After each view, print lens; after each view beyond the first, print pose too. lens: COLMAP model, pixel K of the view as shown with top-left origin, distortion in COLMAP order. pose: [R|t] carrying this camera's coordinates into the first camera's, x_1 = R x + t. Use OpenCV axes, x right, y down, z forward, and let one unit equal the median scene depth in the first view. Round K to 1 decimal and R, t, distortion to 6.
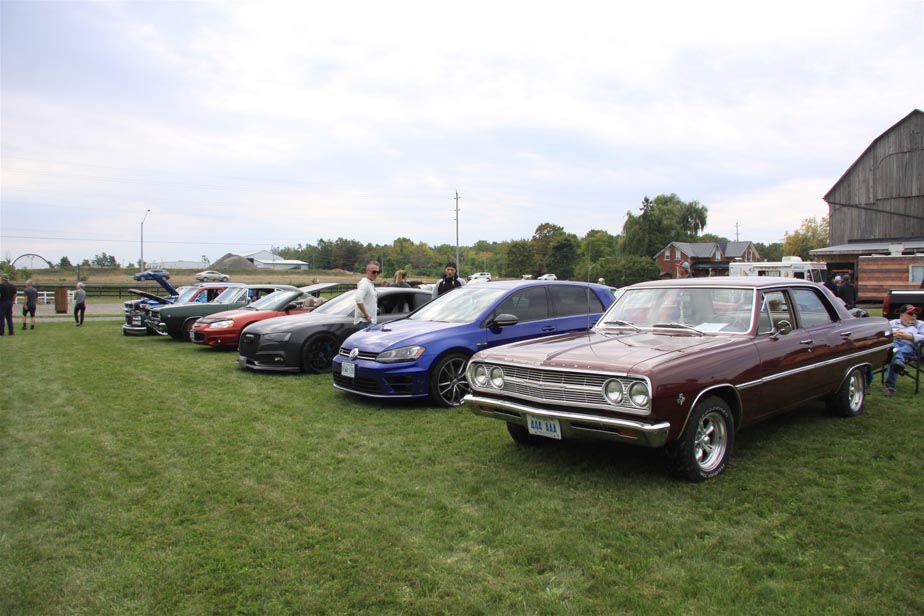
lens RADIAL K [[717.9, 0, 462.0], [0, 717.9, 308.0], [0, 0, 1]] dist [-0.171979, 0.142732]
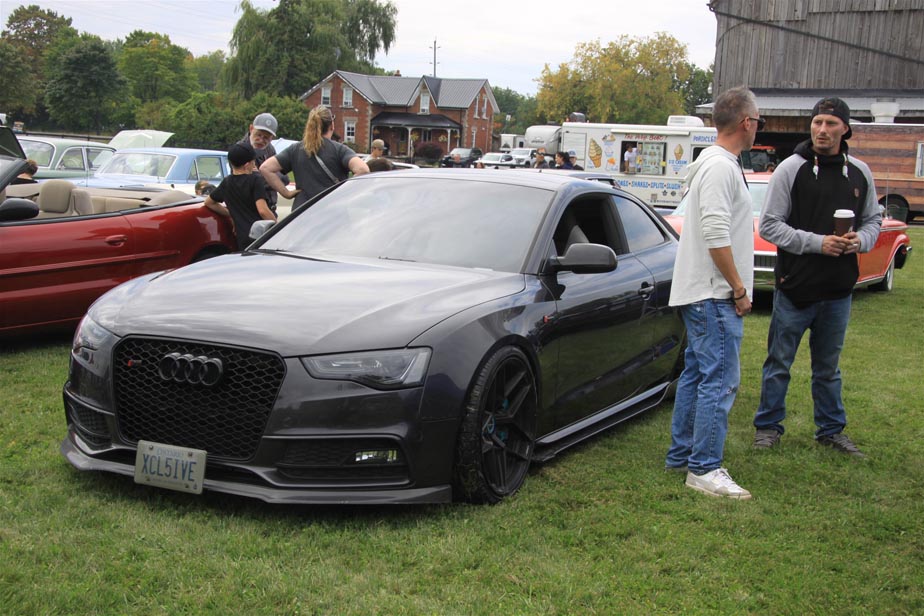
lens RADIAL K [[1373.5, 0, 462.0], [0, 1373.5, 308.0], [0, 0, 1]] dist [0.109506, 0.483439]
pose [[0.904764, 0.000392, 0.425914, -0.044211], [-0.035994, 0.996493, 0.075543, -0.001659], [-0.424390, -0.083679, 0.901604, 0.057354]]
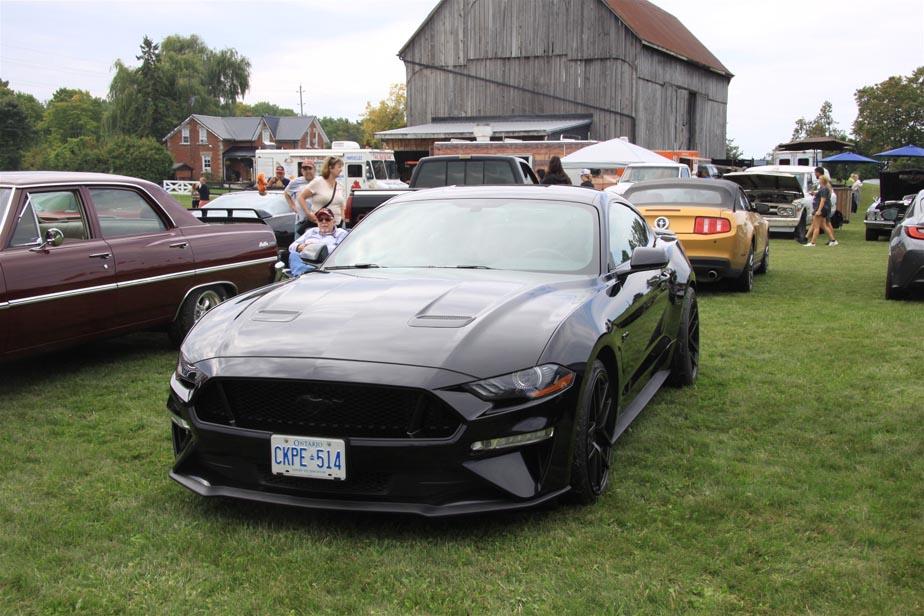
lens RADIAL K [[1154.6, 0, 462.0], [0, 1154.6, 308.0], [0, 0, 1]] dist [0.008131, 0.445276]
pose [[0.878952, -0.051310, 0.474142, 0.013342], [0.016087, 0.996820, 0.078050, 0.000708], [-0.476638, -0.060975, 0.876982, -0.020593]]
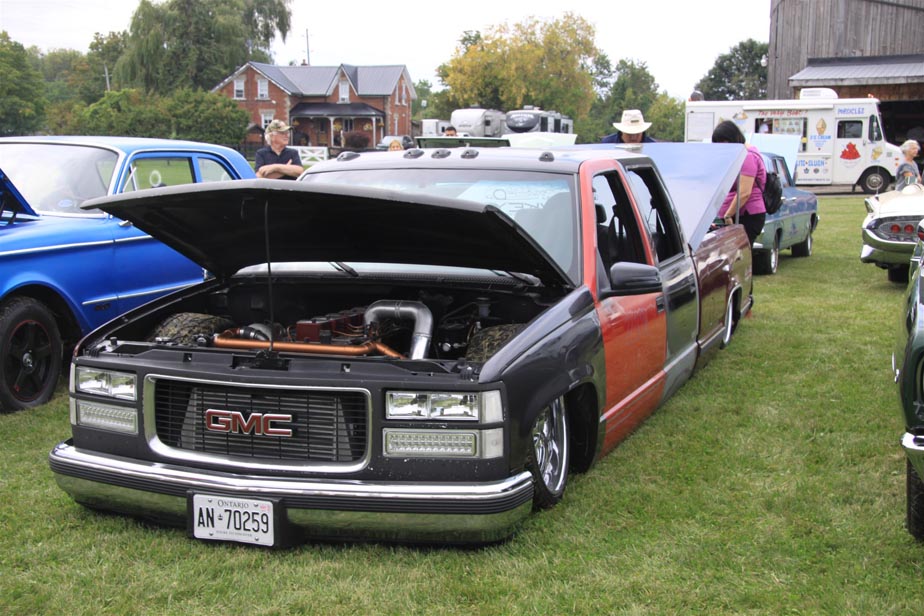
lens RADIAL K [[1325.1, 0, 462.0], [0, 1325.1, 308.0], [0, 0, 1]] dist [0.091879, 0.454086]
pose [[0.831098, -0.066242, 0.552166, -0.106978], [0.019053, 0.995689, 0.090772, -0.004539], [-0.555799, -0.064920, 0.828778, 0.143095]]
